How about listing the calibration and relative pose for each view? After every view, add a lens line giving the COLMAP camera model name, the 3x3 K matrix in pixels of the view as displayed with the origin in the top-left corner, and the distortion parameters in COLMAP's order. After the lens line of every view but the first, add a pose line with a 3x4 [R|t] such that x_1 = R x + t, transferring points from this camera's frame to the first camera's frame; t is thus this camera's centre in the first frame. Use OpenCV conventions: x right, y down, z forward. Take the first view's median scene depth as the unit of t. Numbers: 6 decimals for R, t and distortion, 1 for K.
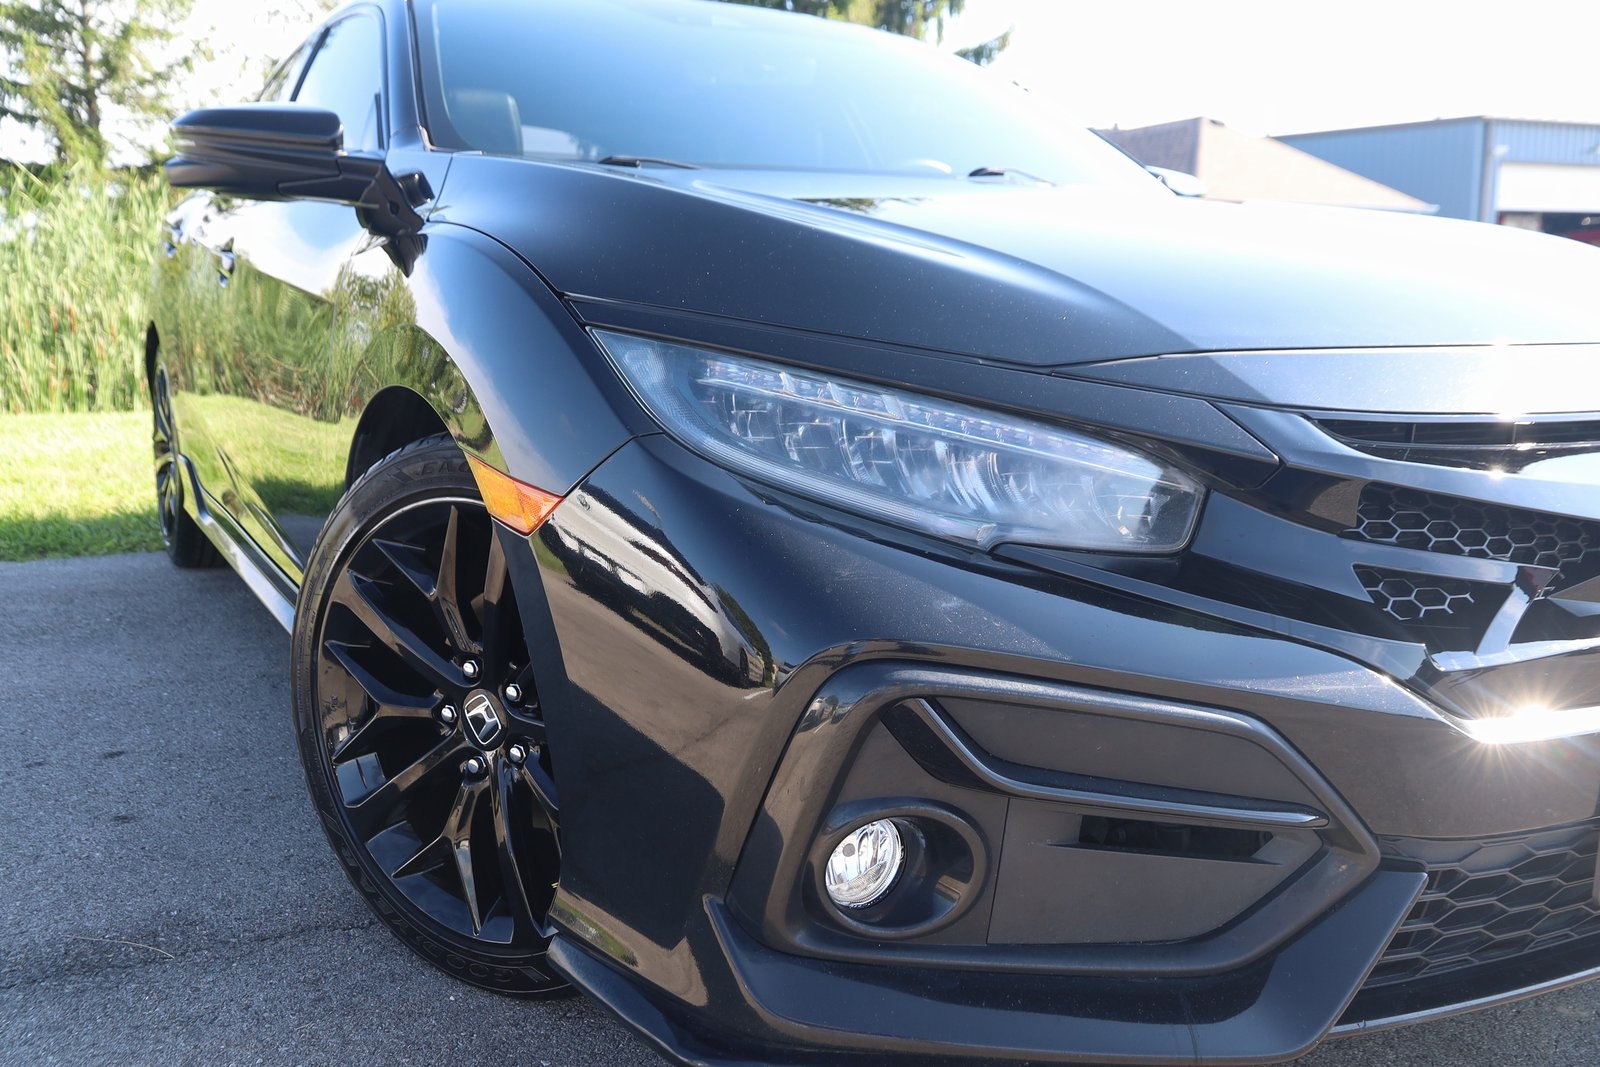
lens RADIAL K [[1366.9, 0, 800.0], [0, 1366.9, 533.5], [0, 0, 1]] dist [0.018730, 0.014935]
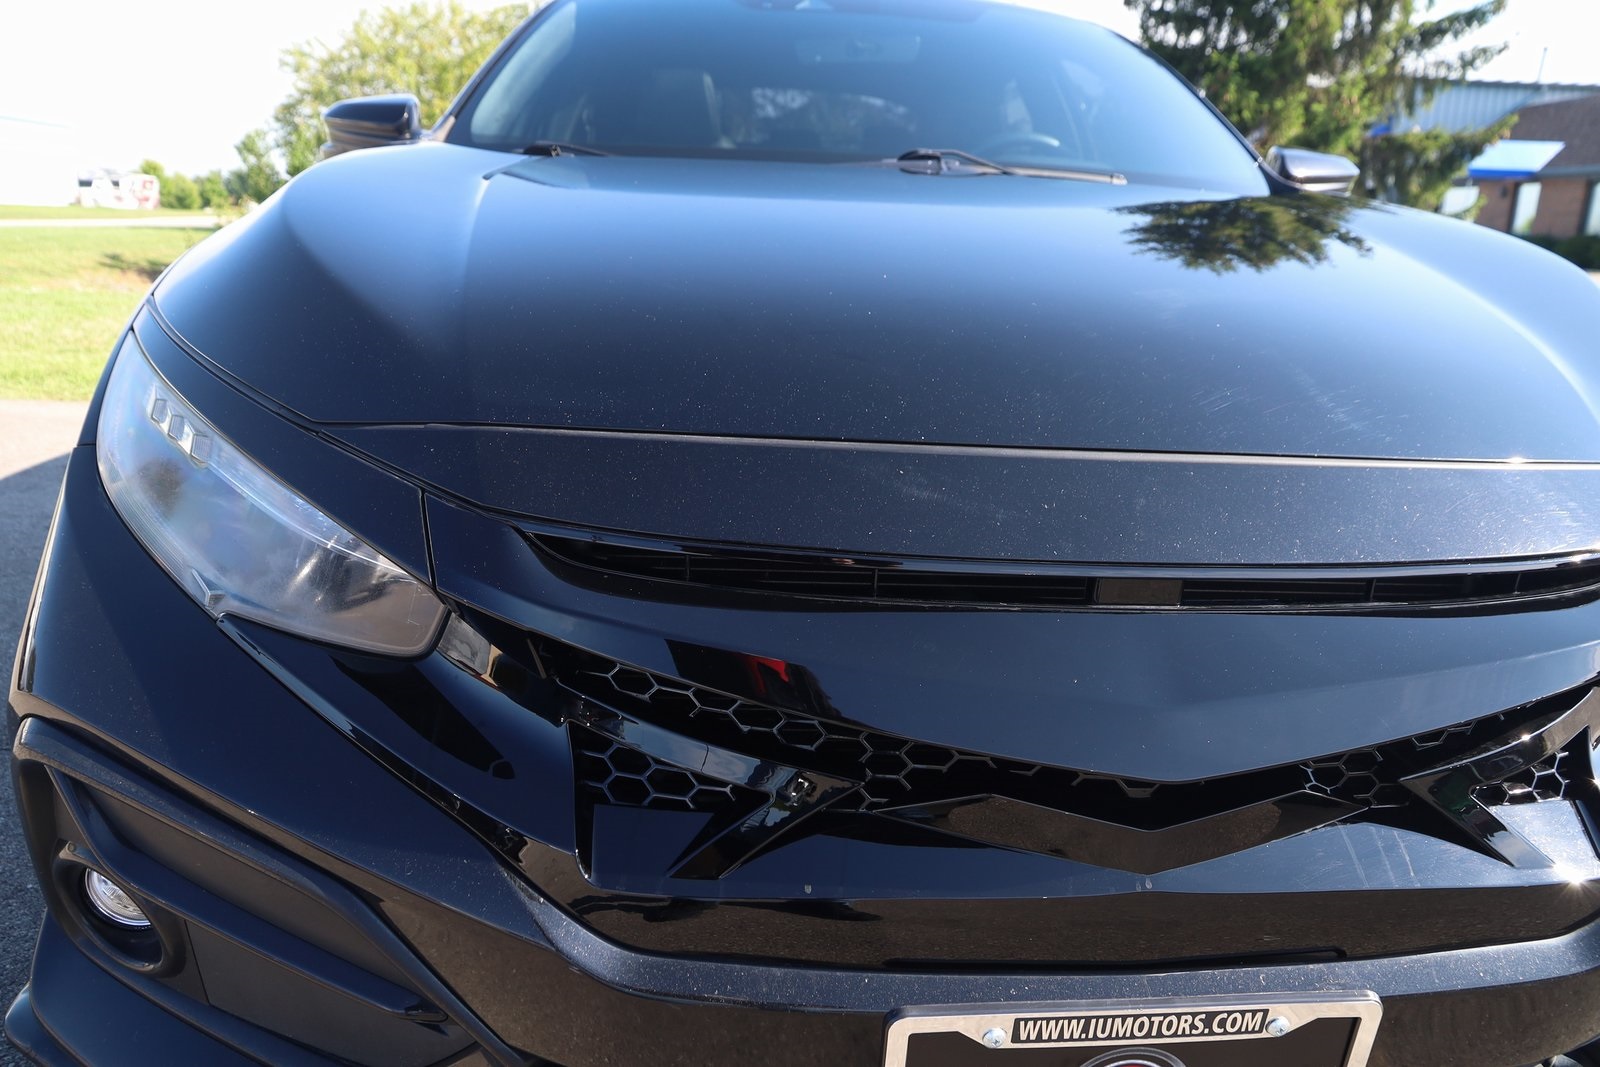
lens RADIAL K [[1094.2, 0, 800.0], [0, 1094.2, 533.5], [0, 0, 1]] dist [-0.130621, 0.085668]
pose [[0.900899, 0.148348, -0.407890, 0.570036], [-0.100962, 0.985623, 0.135474, -0.135140], [0.422123, -0.080867, 0.902925, 0.377089]]
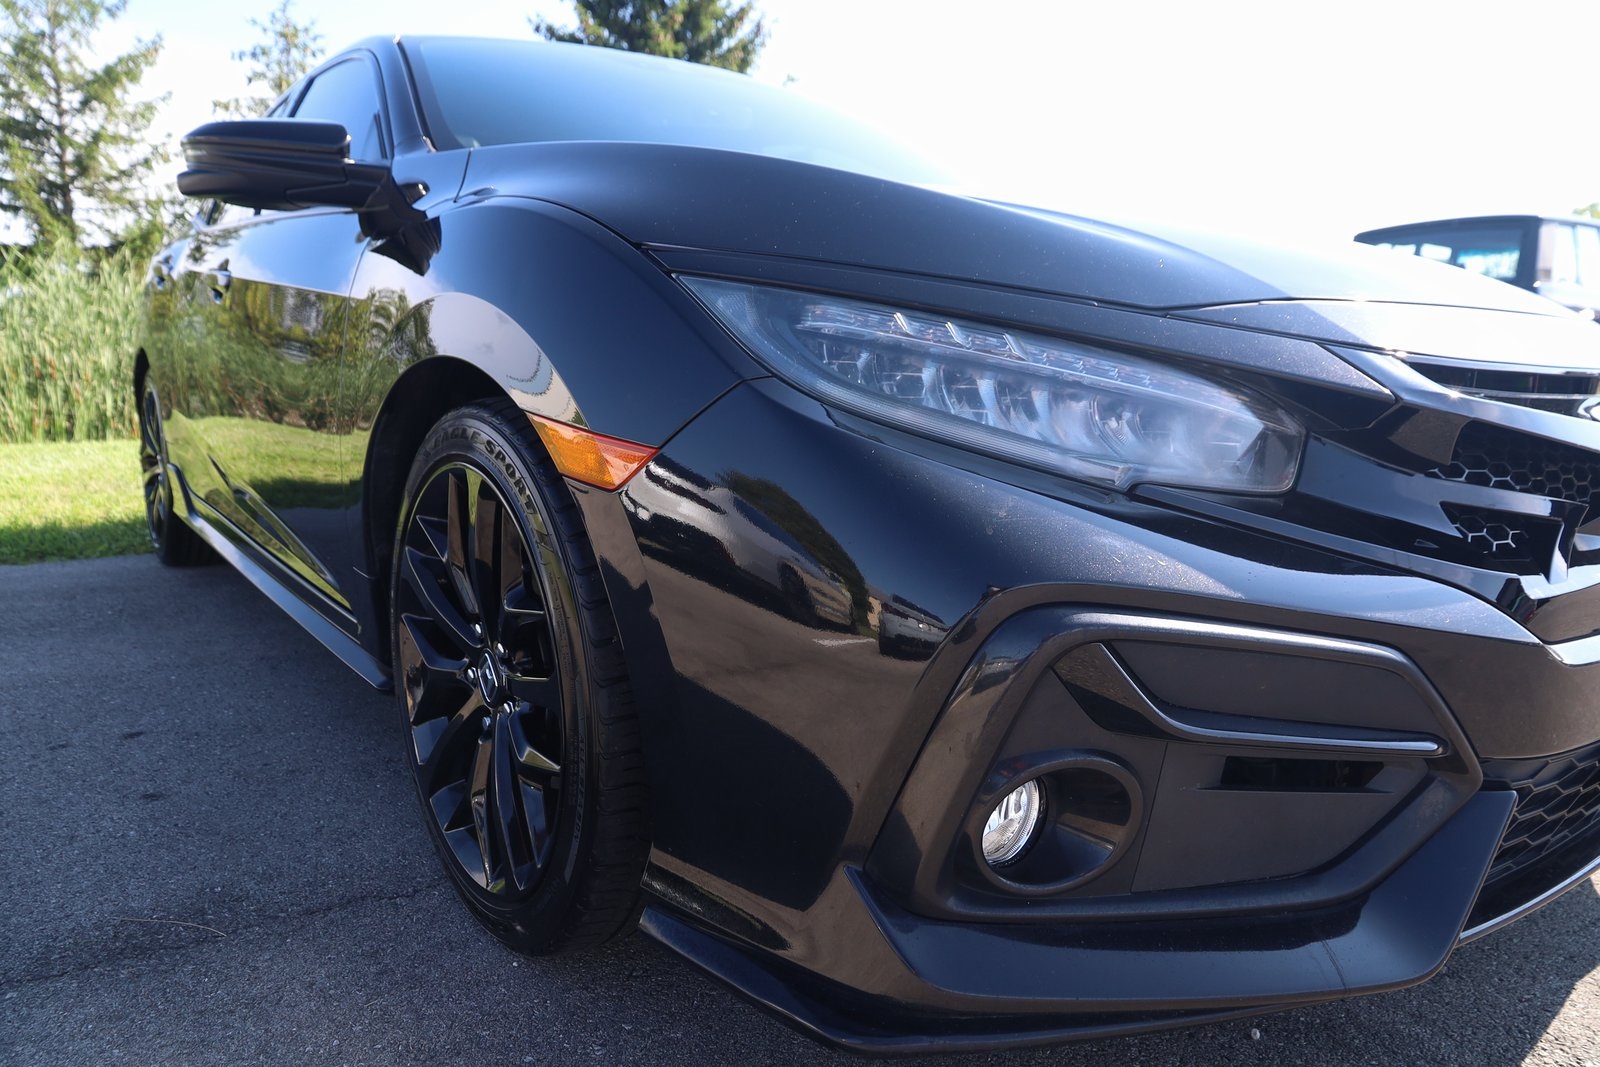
lens RADIAL K [[1094.2, 0, 800.0], [0, 1094.2, 533.5], [0, 0, 1]] dist [-0.130621, 0.085668]
pose [[0.990510, -0.021429, 0.135760, -0.145209], [0.021991, 0.999755, -0.002634, 0.028924], [-0.135670, 0.005595, 0.990738, 0.196057]]
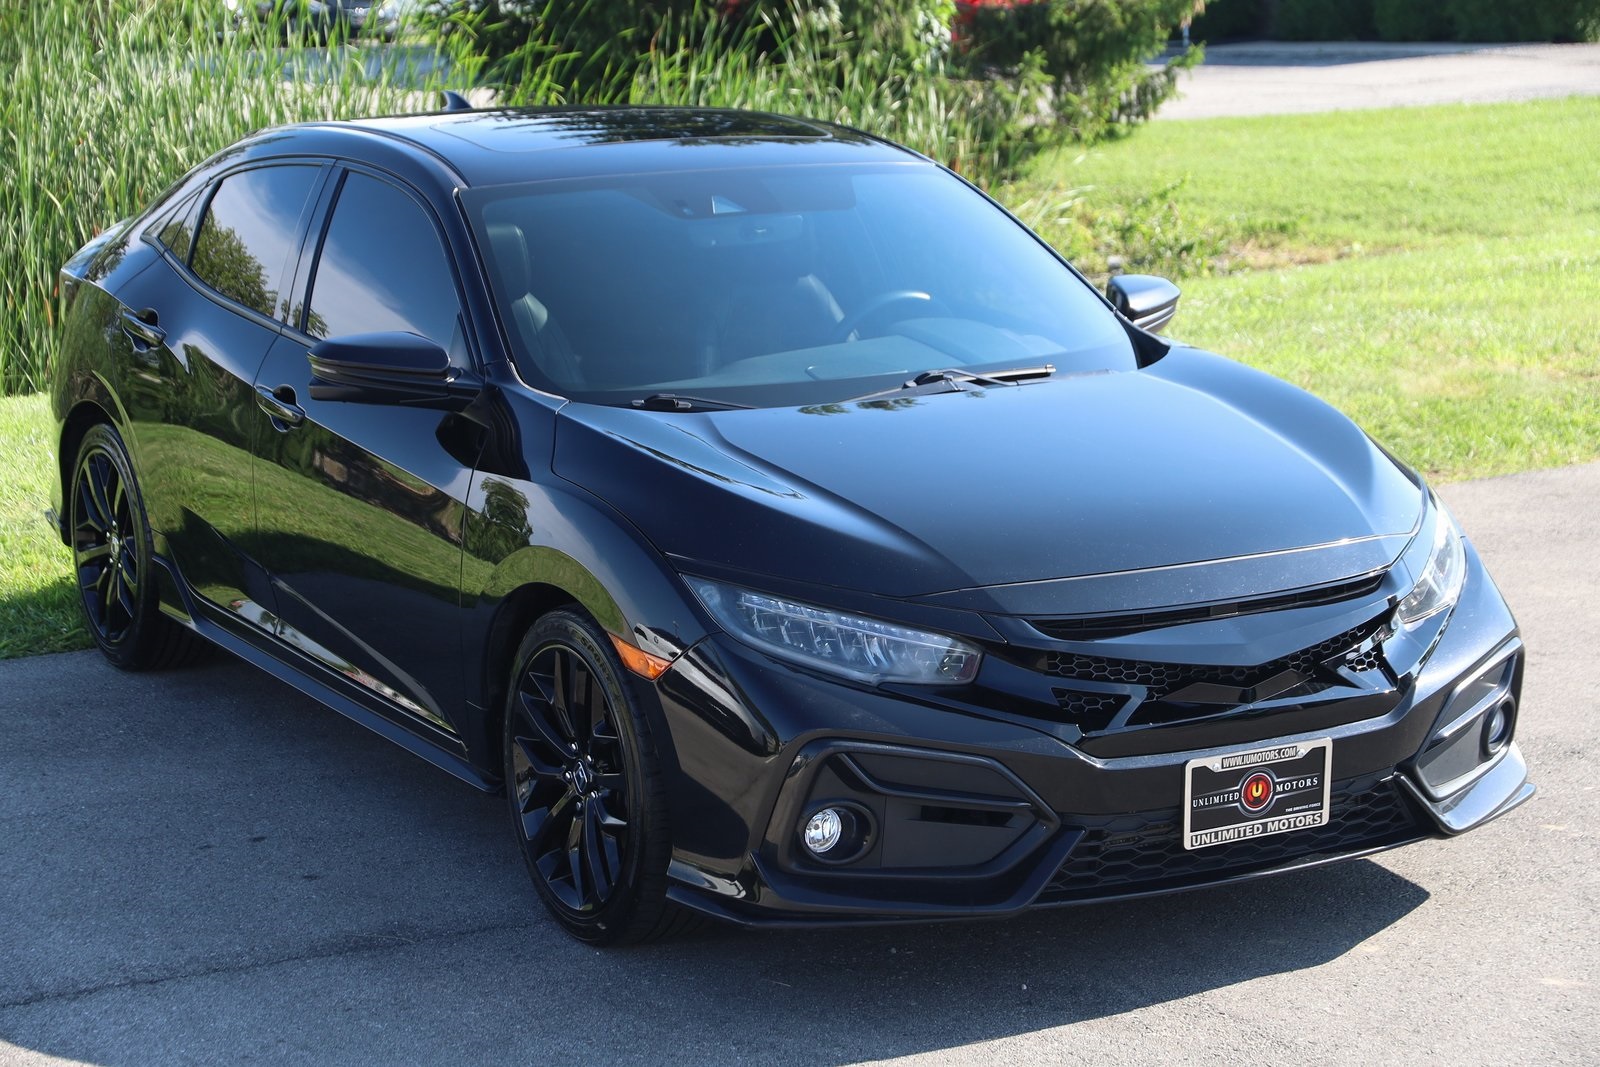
lens RADIAL K [[3266.8, 0, 800.0], [0, 3266.8, 533.5], [0, 0, 1]] dist [0.206849, -0.029580]
pose [[0.999453, -0.029287, -0.015330, 0.075016], [0.029521, 0.999447, 0.015278, -0.228352], [0.014874, -0.015722, 0.999766, -3.056799]]
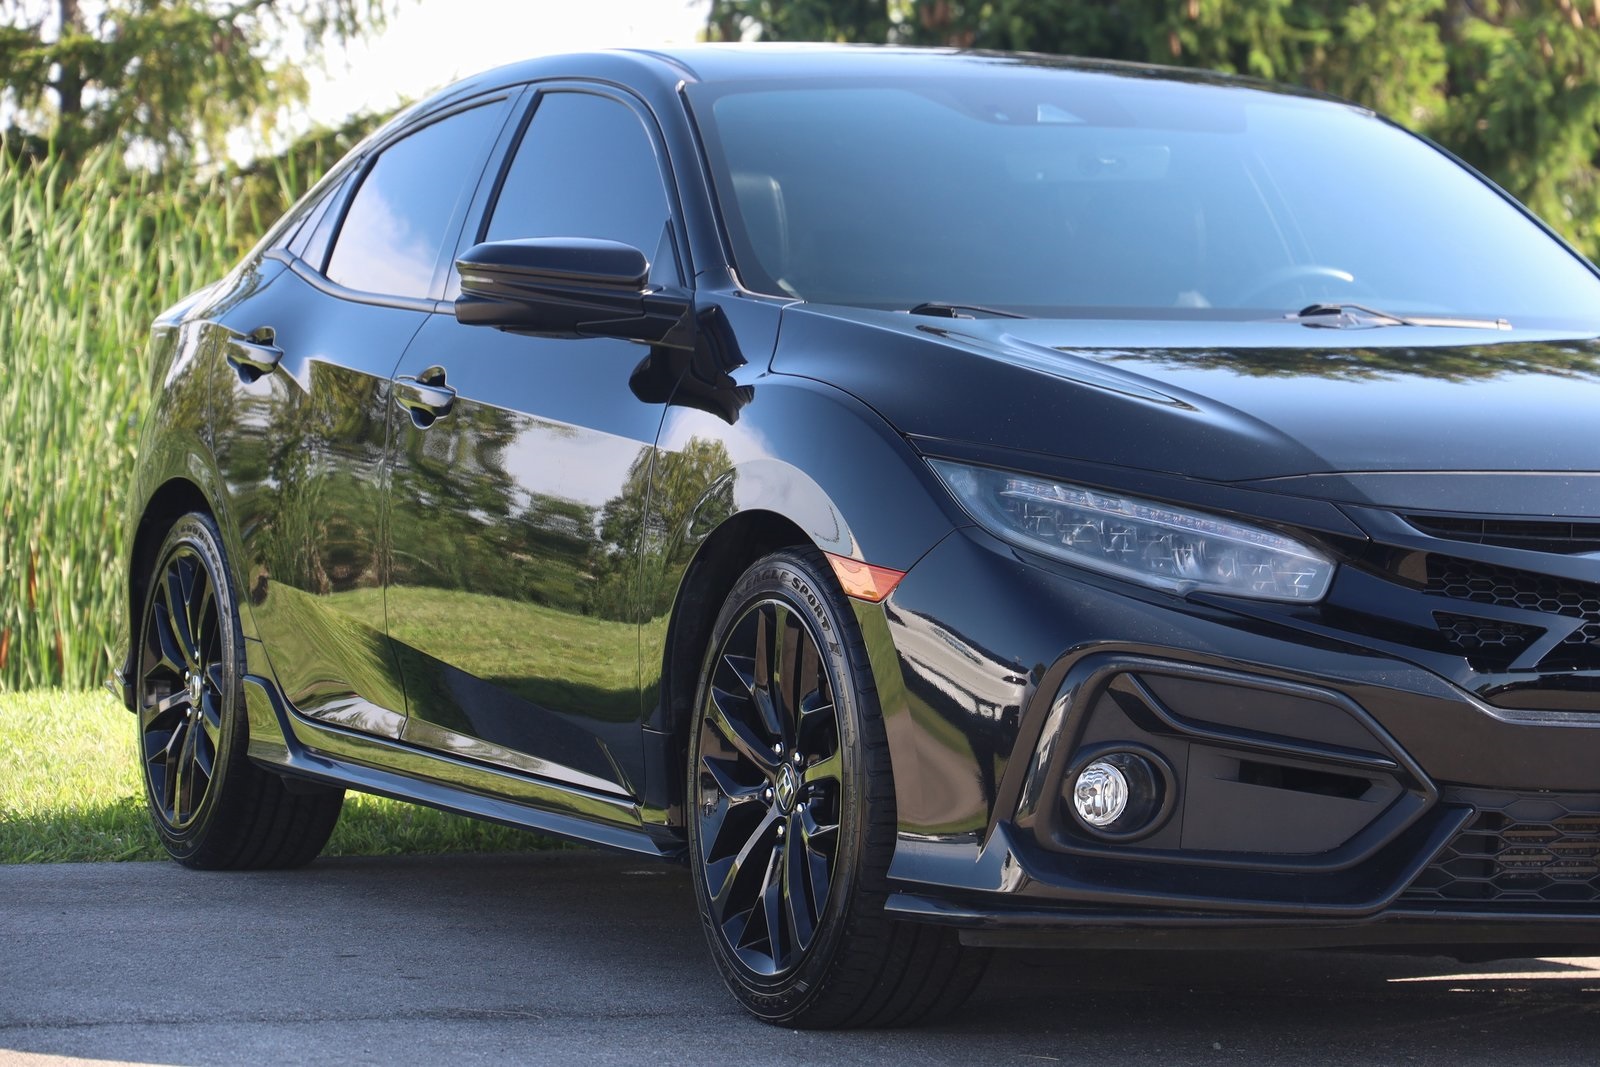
lens RADIAL K [[5399.4, 0, 800.0], [0, 5399.4, 533.5], [0, 0, 1]] dist [0.389462, -1.378766]
pose [[0.991934, 0.002275, -0.126737, 0.353460], [-0.022079, 0.987656, -0.155074, 0.661338], [0.124819, 0.156622, 0.979740, -3.717747]]
